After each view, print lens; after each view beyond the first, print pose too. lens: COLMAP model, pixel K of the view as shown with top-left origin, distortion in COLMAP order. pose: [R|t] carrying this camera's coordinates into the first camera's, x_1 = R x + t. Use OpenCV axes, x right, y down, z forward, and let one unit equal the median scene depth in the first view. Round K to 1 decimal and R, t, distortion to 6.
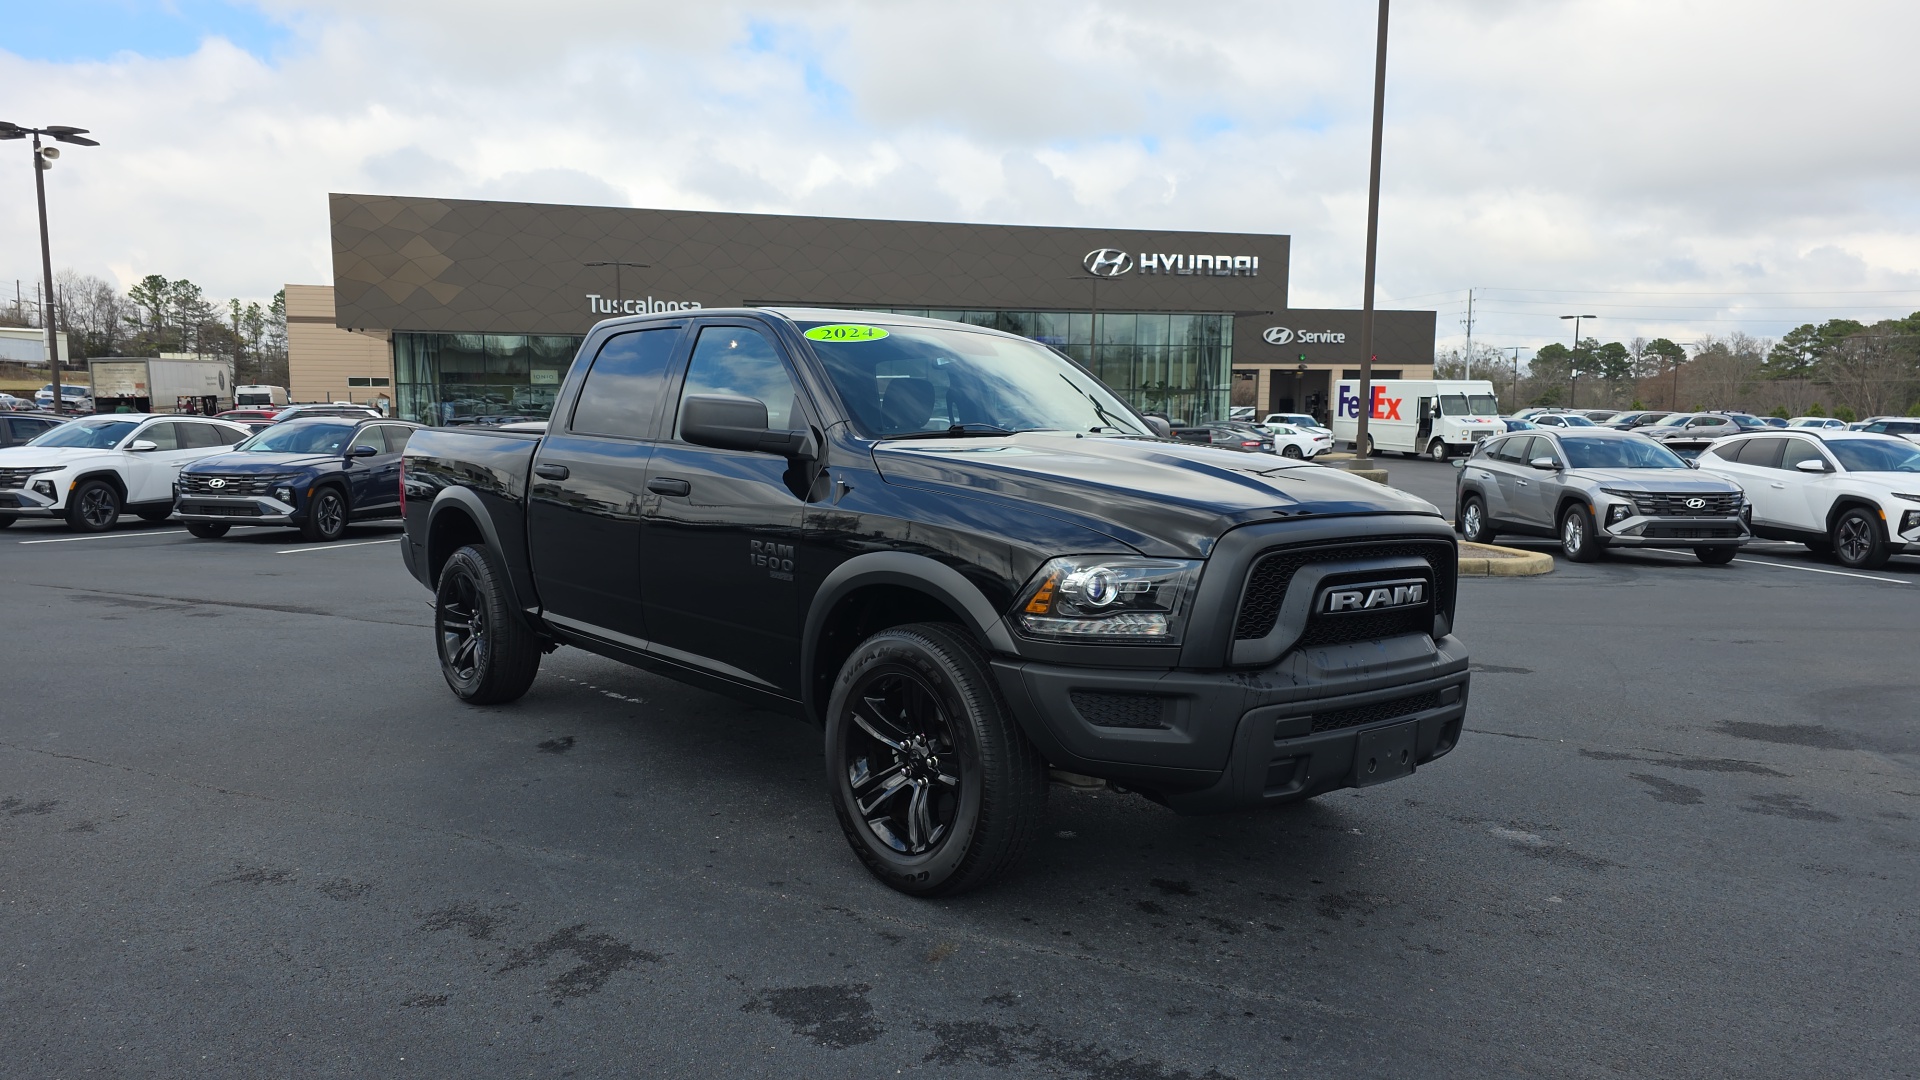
lens RADIAL K [[1274.4, 0, 913.8], [0, 1274.4, 553.3], [0, 0, 1]] dist [0.055268, -0.045230]
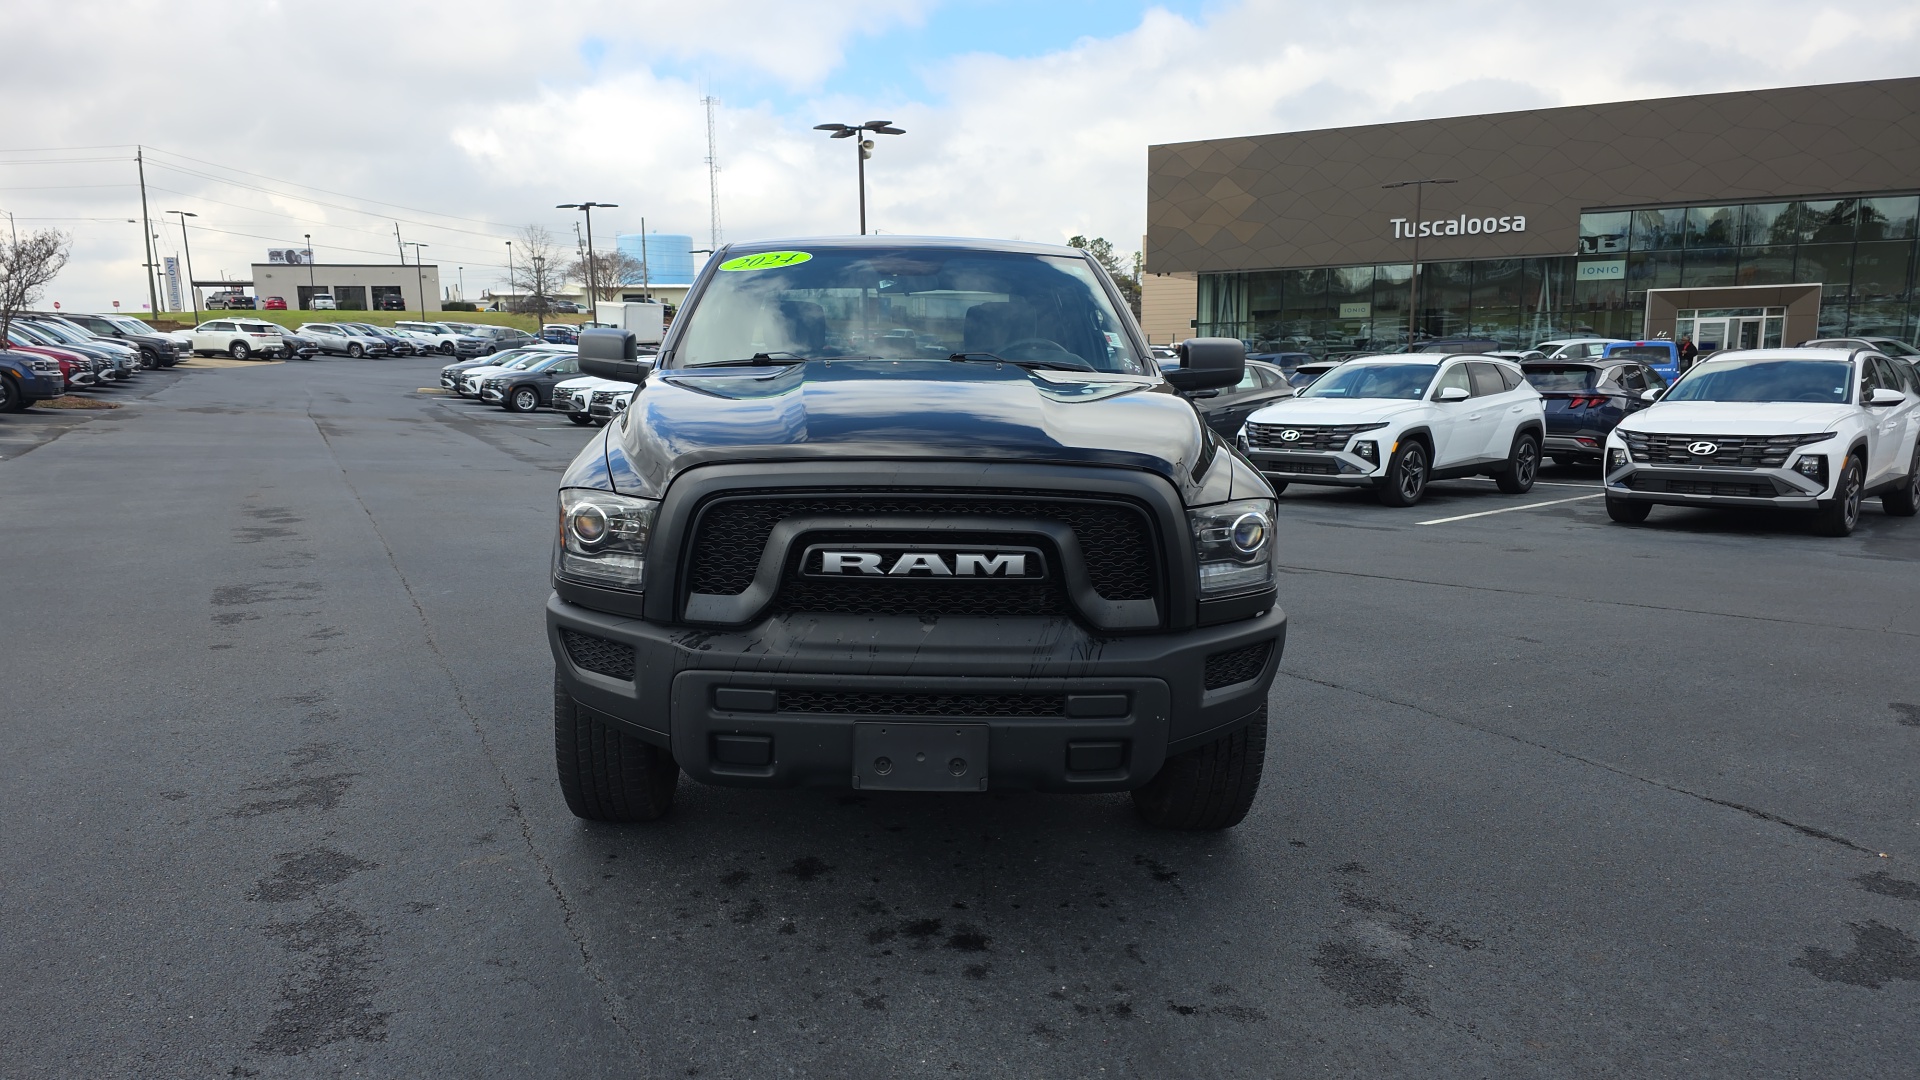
lens RADIAL K [[1256.6, 0, 869.0], [0, 1256.6, 580.7], [0, 0, 1]] dist [0.062673, -0.054810]
pose [[0.768985, 0.095662, -0.632069, 0.064845], [-0.050879, 0.994762, 0.088654, -0.001752], [0.637239, -0.036014, 0.769825, 0.029599]]
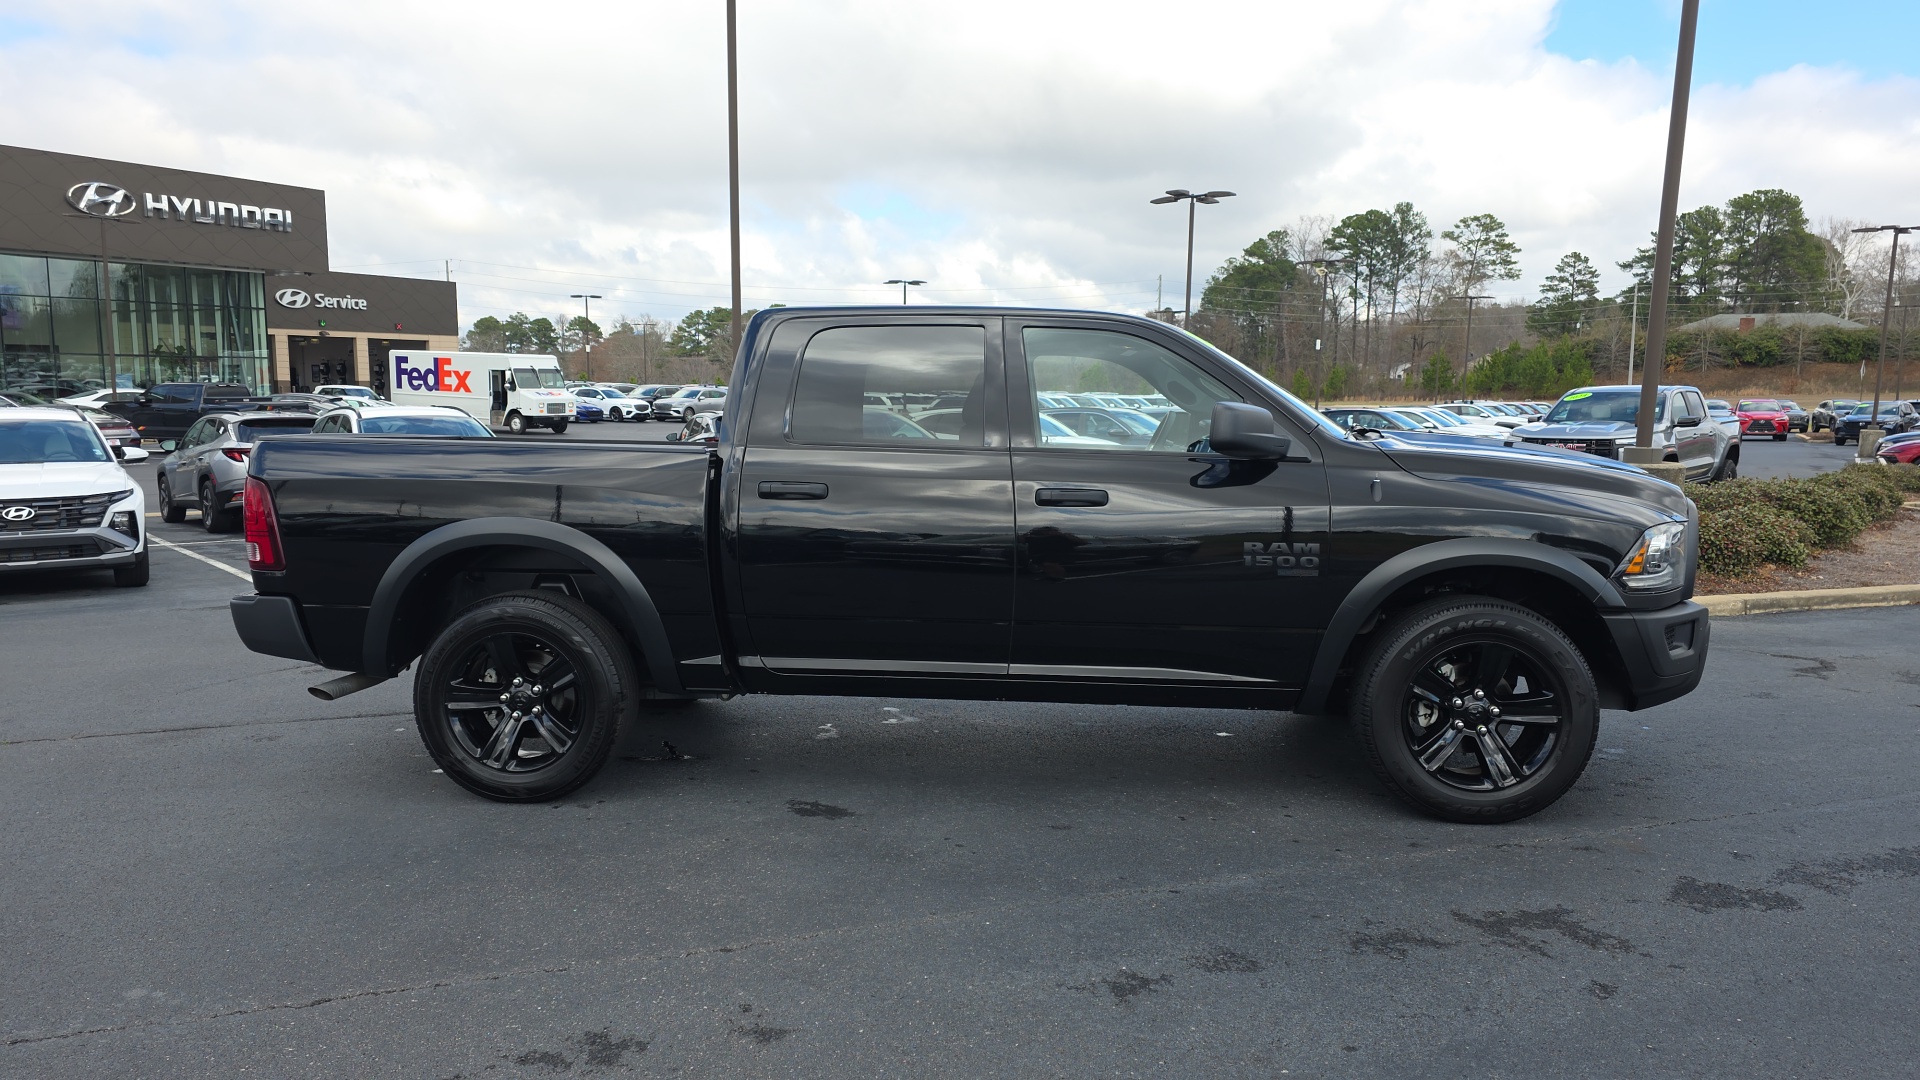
lens RADIAL K [[1281.7, 0, 945.2], [0, 1281.7, 561.2], [0, 0, 1]] dist [0.060292, -0.061178]
pose [[0.708629, -0.095447, 0.699096, -0.096733], [0.075556, 0.995376, 0.059311, -0.007096], [-0.701524, 0.010791, 0.712564, 0.040244]]
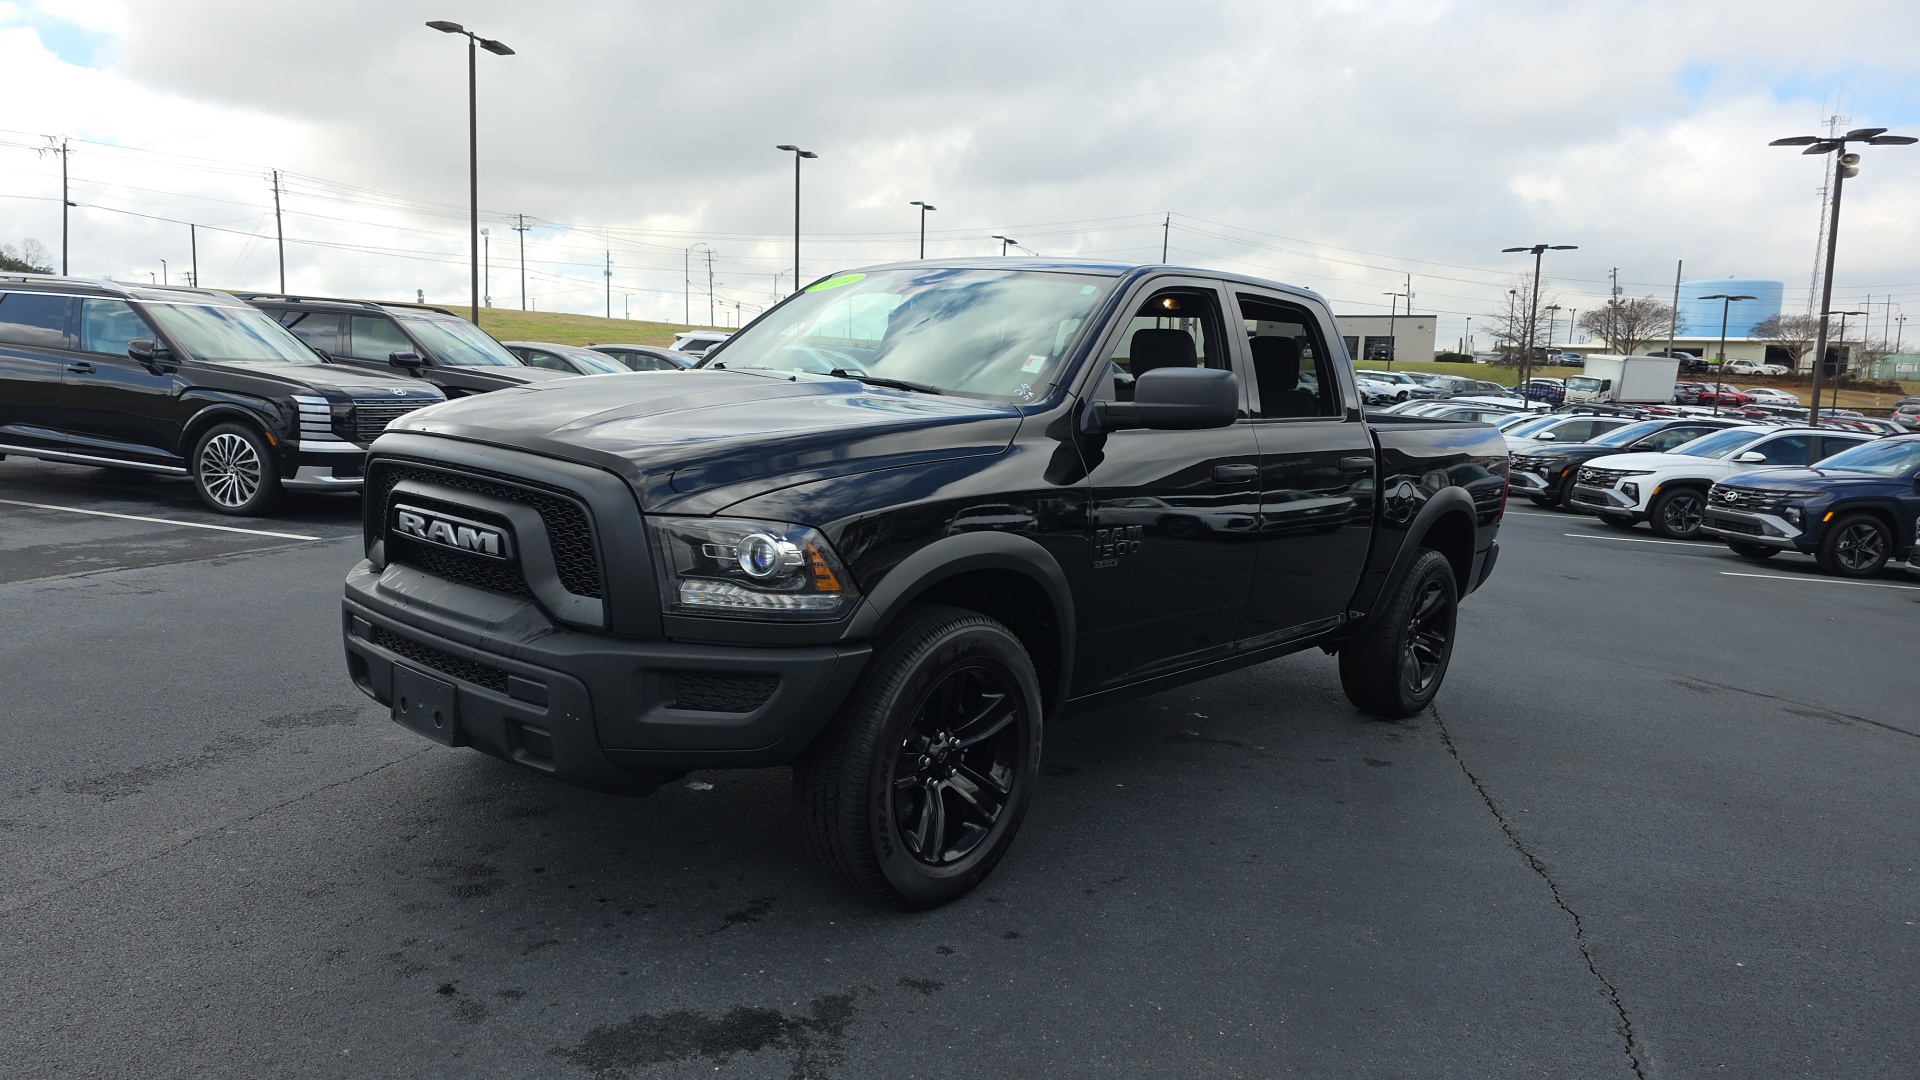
lens RADIAL K [[1274.4, 0, 913.8], [0, 1274.4, 553.3], [0, 0, 1]] dist [0.055268, -0.045230]
pose [[0.150626, 0.124220, -0.980755, 0.102823], [-0.148721, 0.983631, 0.101744, -0.007346], [0.977340, 0.130534, 0.166635, 0.095491]]
